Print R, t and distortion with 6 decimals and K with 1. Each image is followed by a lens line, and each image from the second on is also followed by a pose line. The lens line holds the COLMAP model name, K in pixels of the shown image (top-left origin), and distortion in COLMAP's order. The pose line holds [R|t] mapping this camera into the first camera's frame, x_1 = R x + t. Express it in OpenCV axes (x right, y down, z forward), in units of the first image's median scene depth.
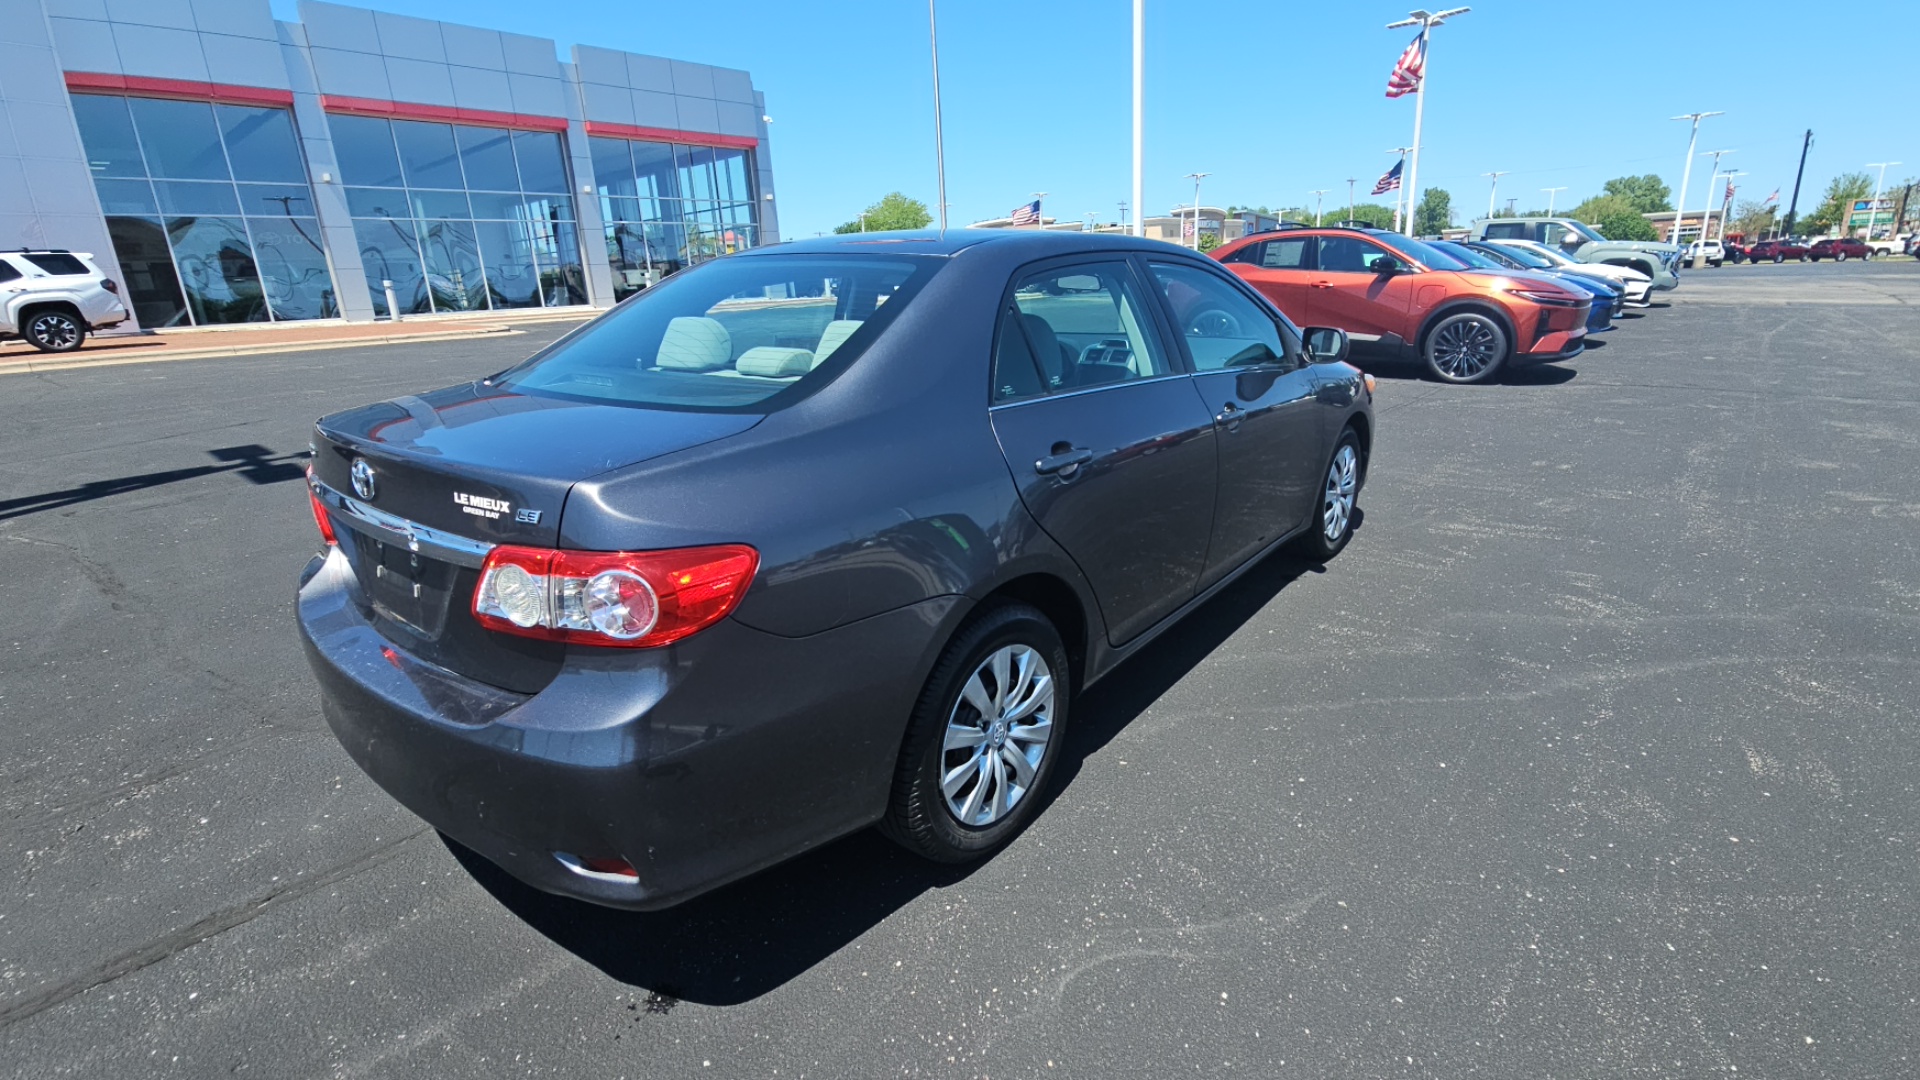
lens RADIAL K [[856.1, 0, 978.7], [0, 856.1, 531.5], [0, 0, 1]] dist [0.008922, -0.007762]
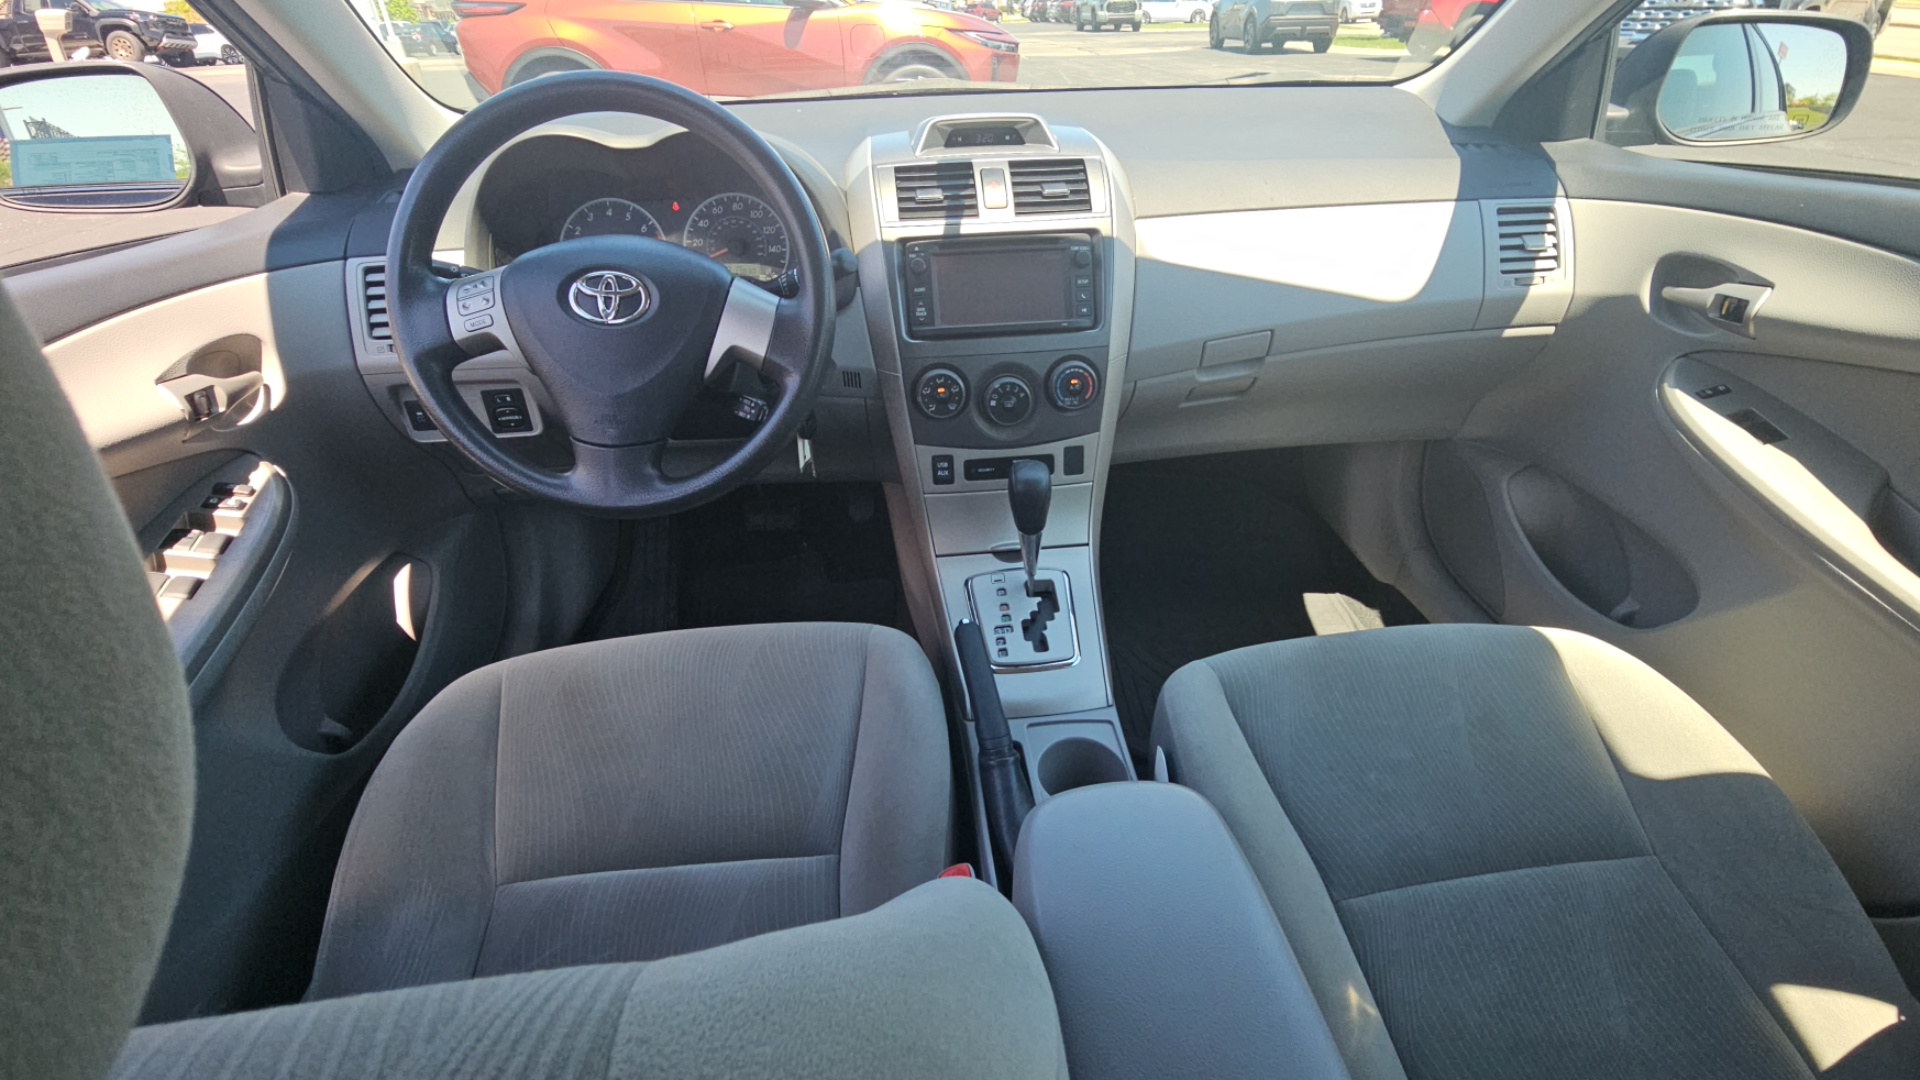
lens RADIAL K [[856.1, 0, 979.5], [0, 856.1, 545.7], [0, 0, 1]] dist [0.008922, -0.007762]
pose [[0.709121, -0.362197, 0.604946, -0.005434], [0.208455, 0.927316, 0.310856, -0.031532], [-0.673568, -0.094331, 0.733081, 0.138662]]
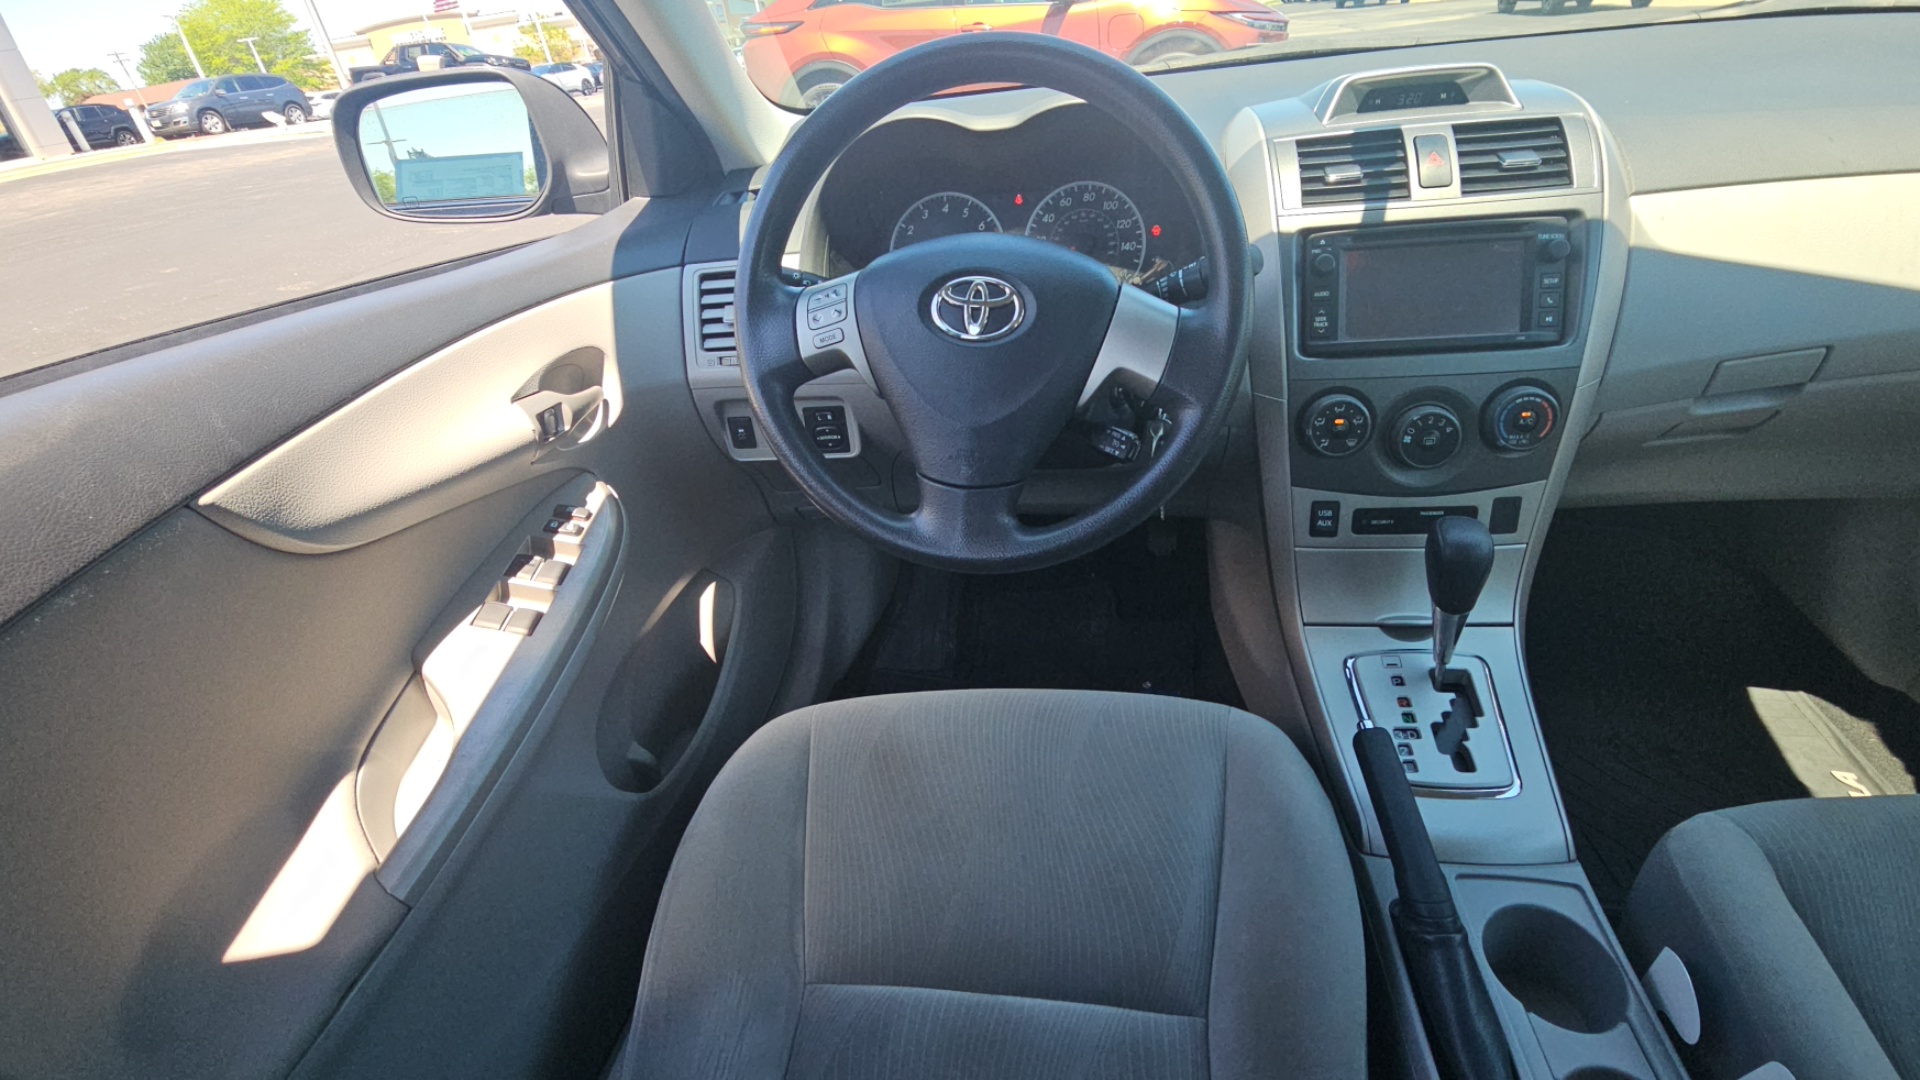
lens RADIAL K [[856.1, 0, 979.1], [0, 856.1, 545.1], [0, 0, 1]] dist [0.008922, -0.007762]
pose [[0.854008, -0.313556, 0.415154, -0.005726], [0.217840, 0.940168, 0.261971, -0.033120], [-0.472457, -0.133288, 0.871217, 0.148385]]
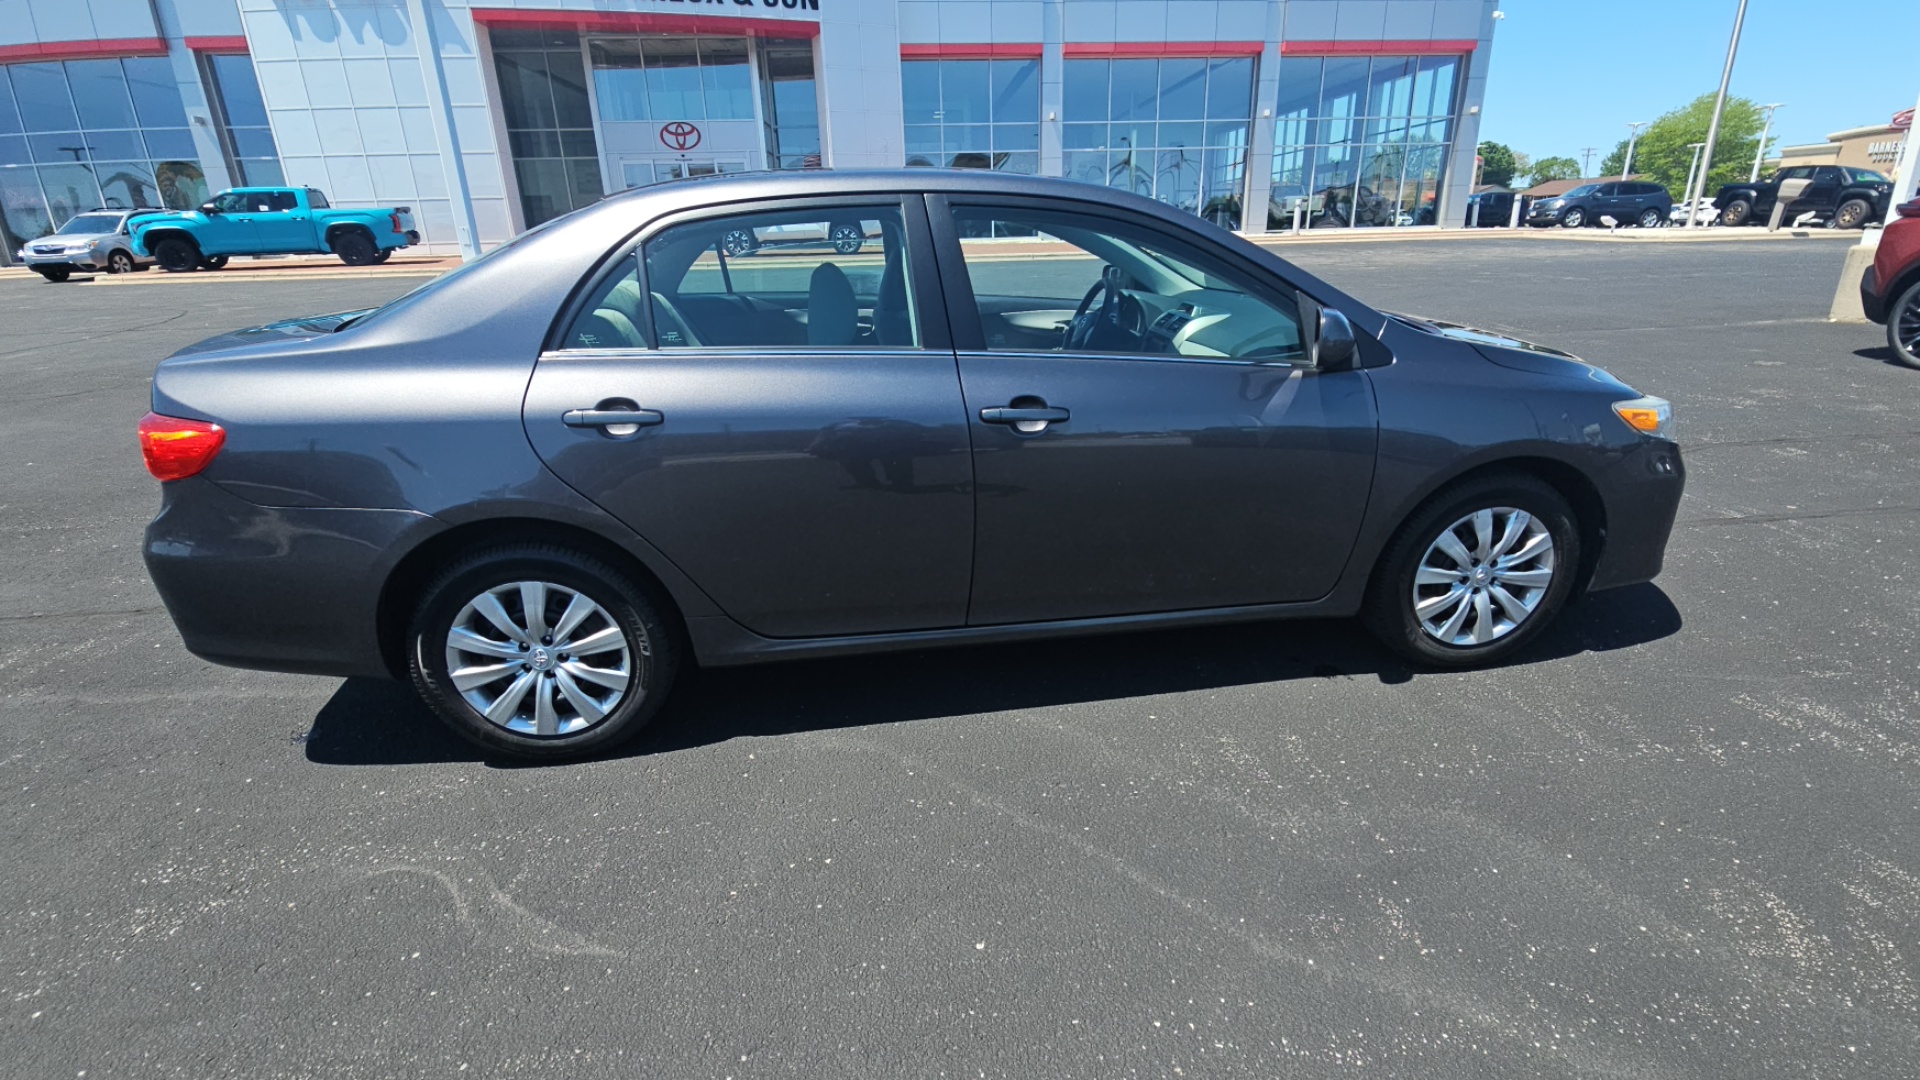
lens RADIAL K [[856.1, 0, 984.3], [0, 856.1, 535.2], [0, 0, 1]] dist [0.008922, -0.007762]
pose [[0.727666, 0.256436, -0.636194, 0.100864], [-0.203746, 0.966433, 0.156509, -0.018393], [0.654974, 0.015736, 0.755488, 0.051840]]
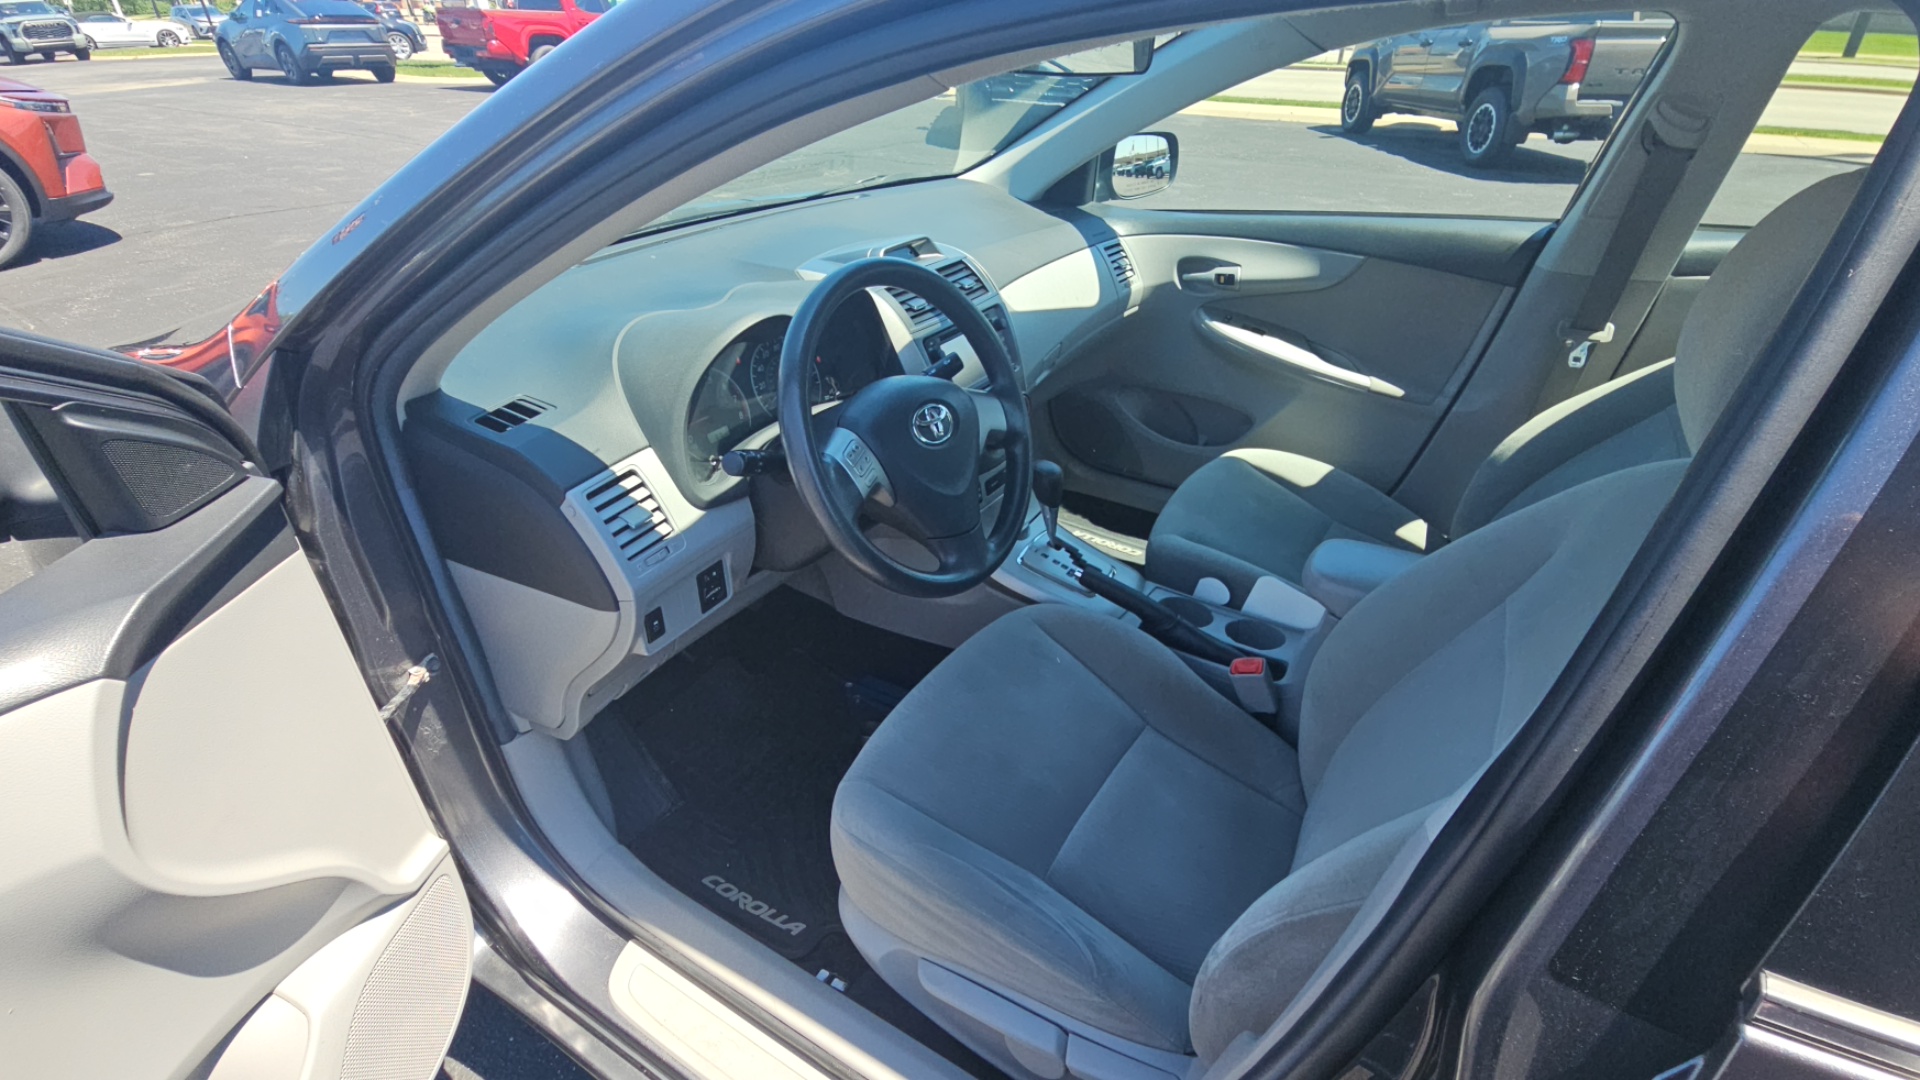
lens RADIAL K [[856.1, 0, 983.1], [0, 856.1, 545.4], [0, 0, 1]] dist [0.008922, -0.007762]
pose [[-0.129964, -0.491941, 0.860874, -0.031659], [0.289650, 0.811528, 0.507470, -0.048913], [-0.948268, 0.315305, 0.037022, 0.170744]]
